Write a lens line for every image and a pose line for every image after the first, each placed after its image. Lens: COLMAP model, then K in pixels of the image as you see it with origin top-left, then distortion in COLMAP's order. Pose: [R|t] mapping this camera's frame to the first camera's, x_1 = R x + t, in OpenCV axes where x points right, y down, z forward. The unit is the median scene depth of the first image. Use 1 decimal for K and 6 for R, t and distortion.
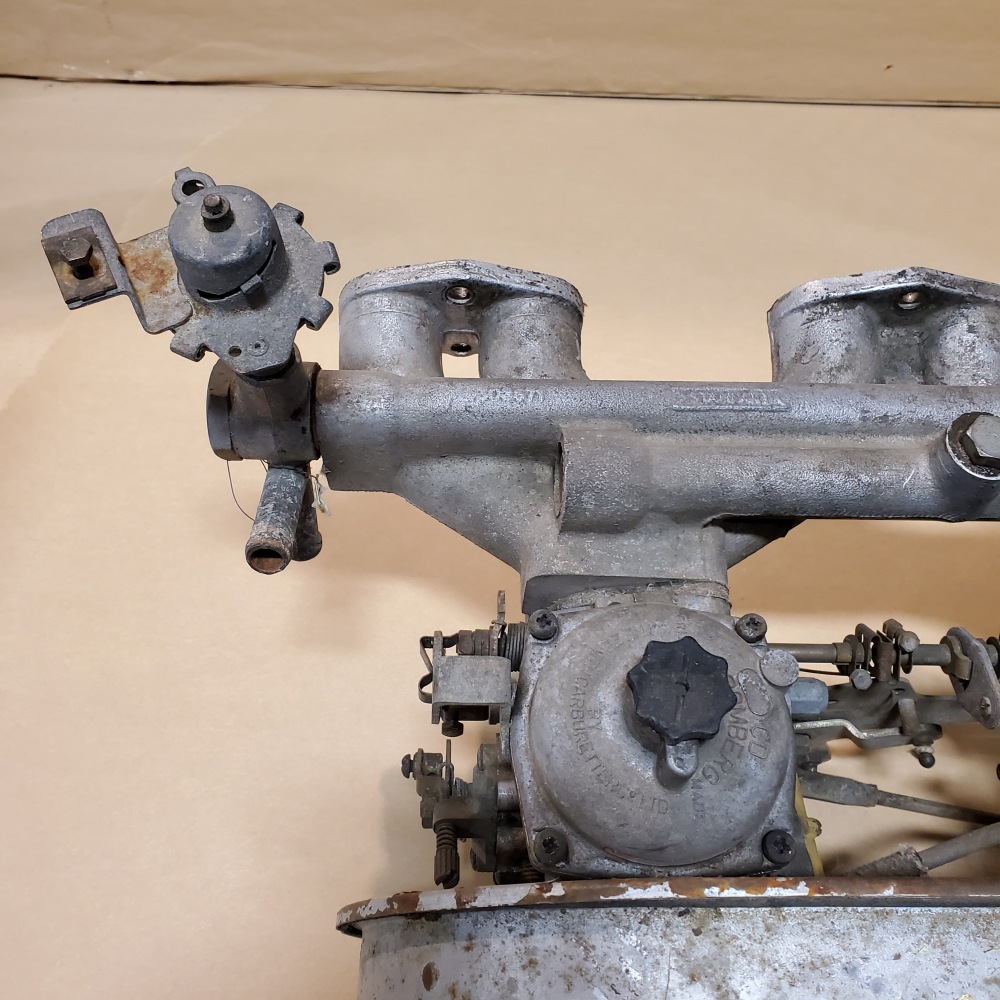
lens RADIAL K [[1112.9, 0, 500.0], [0, 1112.9, 500.0], [0, 0, 1]] dist [0.126326, -0.489576]
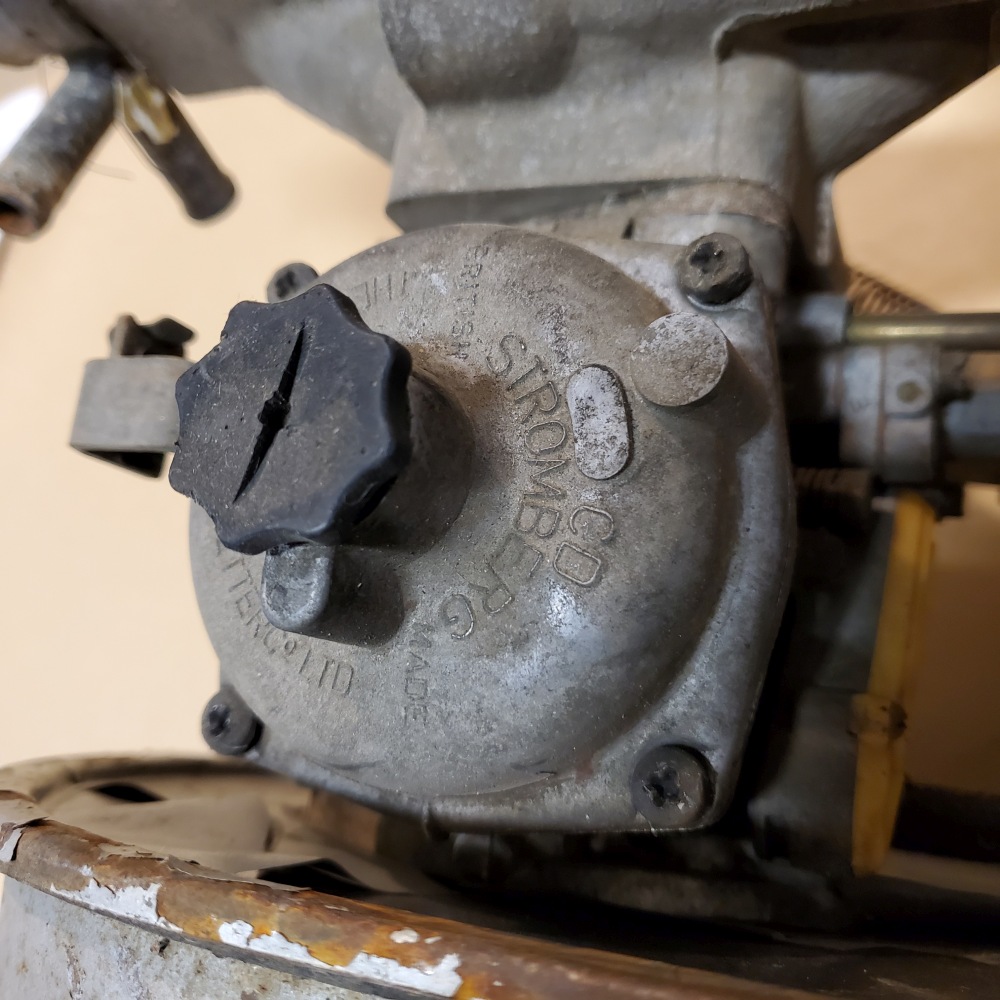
lens RADIAL K [[1112.9, 0, 500.0], [0, 1112.9, 500.0], [0, 0, 1]] dist [0.126326, -0.489576]
pose [[0.884562, 0.027066, -0.465636, 0.393014], [0.088546, 0.970415, 0.224618, 0.108451], [0.457940, -0.239919, 0.855996, 0.652741]]
